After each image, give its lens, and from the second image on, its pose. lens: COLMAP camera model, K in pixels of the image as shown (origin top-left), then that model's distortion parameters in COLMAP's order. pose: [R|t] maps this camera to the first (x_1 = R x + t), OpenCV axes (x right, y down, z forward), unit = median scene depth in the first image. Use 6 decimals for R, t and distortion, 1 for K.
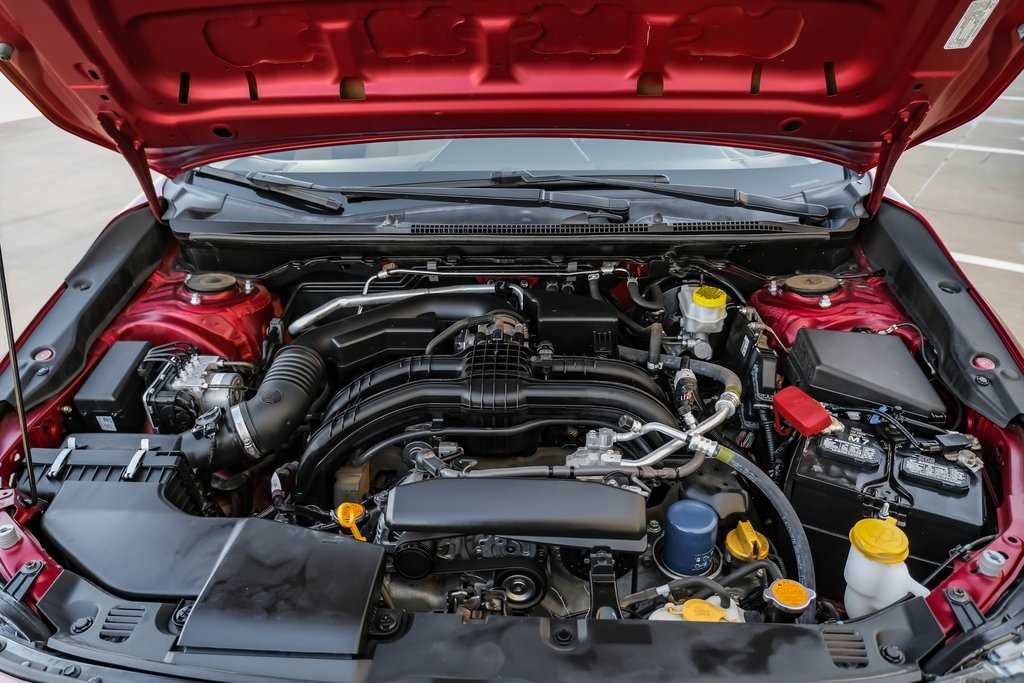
lens RADIAL K [[705.5, 0, 507.4], [0, 705.5, 329.8], [0, 0, 1]] dist [-0.025272, 0.000124]
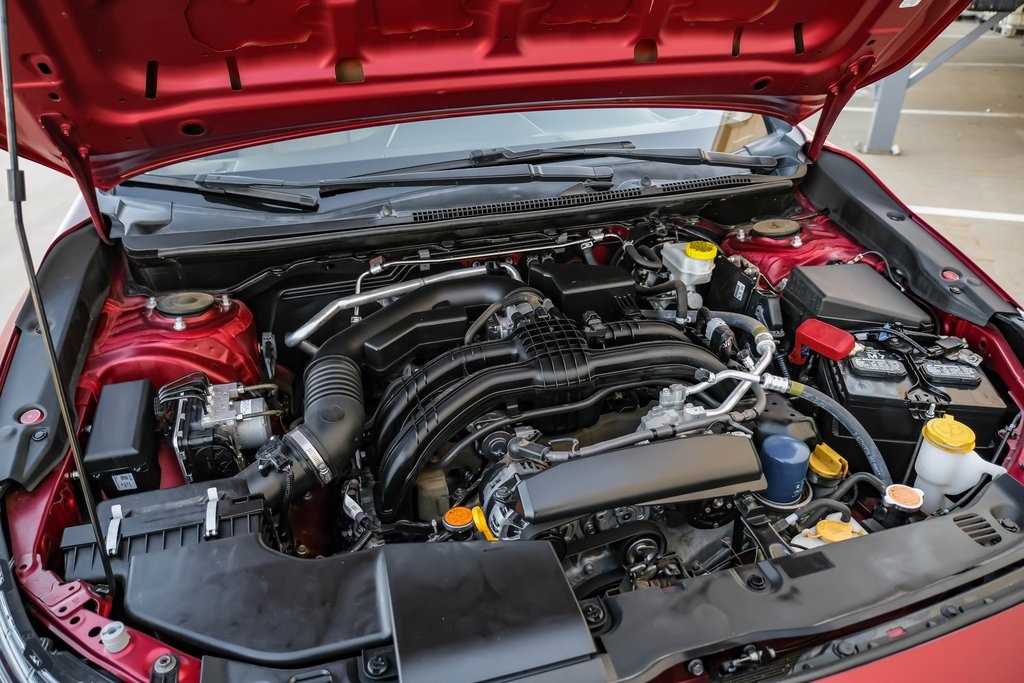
lens RADIAL K [[683.9, 0, 508.1], [0, 683.9, 329.2], [0, 0, 1]] dist [-0.023921, -0.003225]
pose [[0.953206, -0.150548, 0.262171, -0.312749], [0.142339, 0.988547, 0.050141, -0.024139], [-0.266717, -0.010477, 0.963718, 0.084294]]
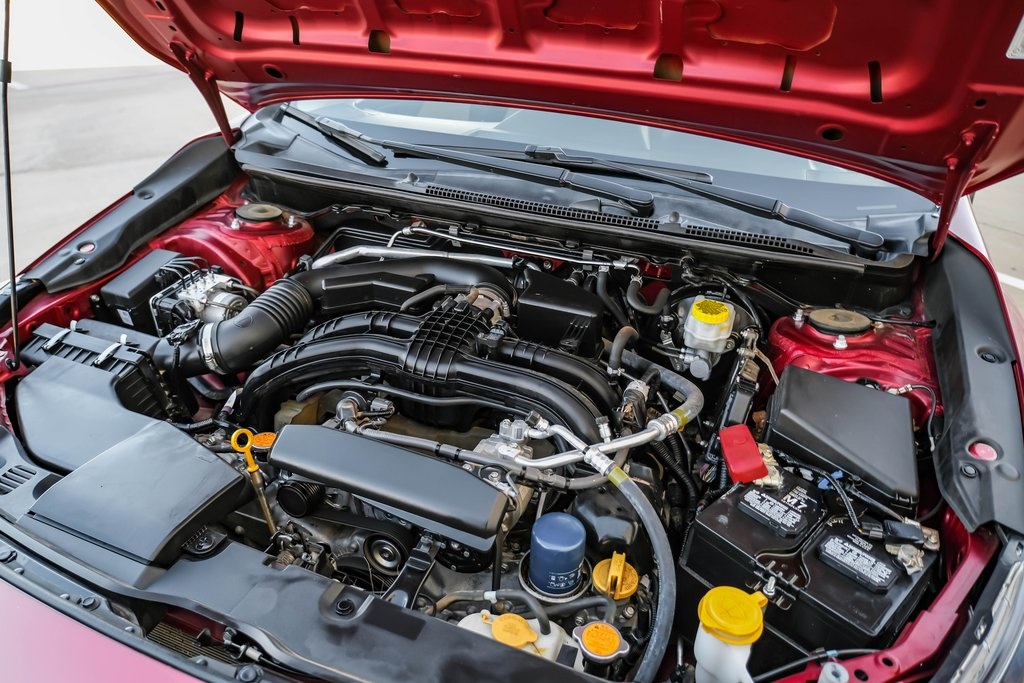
lens RADIAL K [[690.3, 0, 520.1], [0, 690.3, 333.0], [0, 0, 1]] dist [-0.025262, 0.000487]
pose [[0.948046, 0.199592, -0.247735, 0.308533], [-0.191342, 0.979855, 0.057196, -0.026310], [0.254160, -0.006822, 0.967138, 0.087795]]
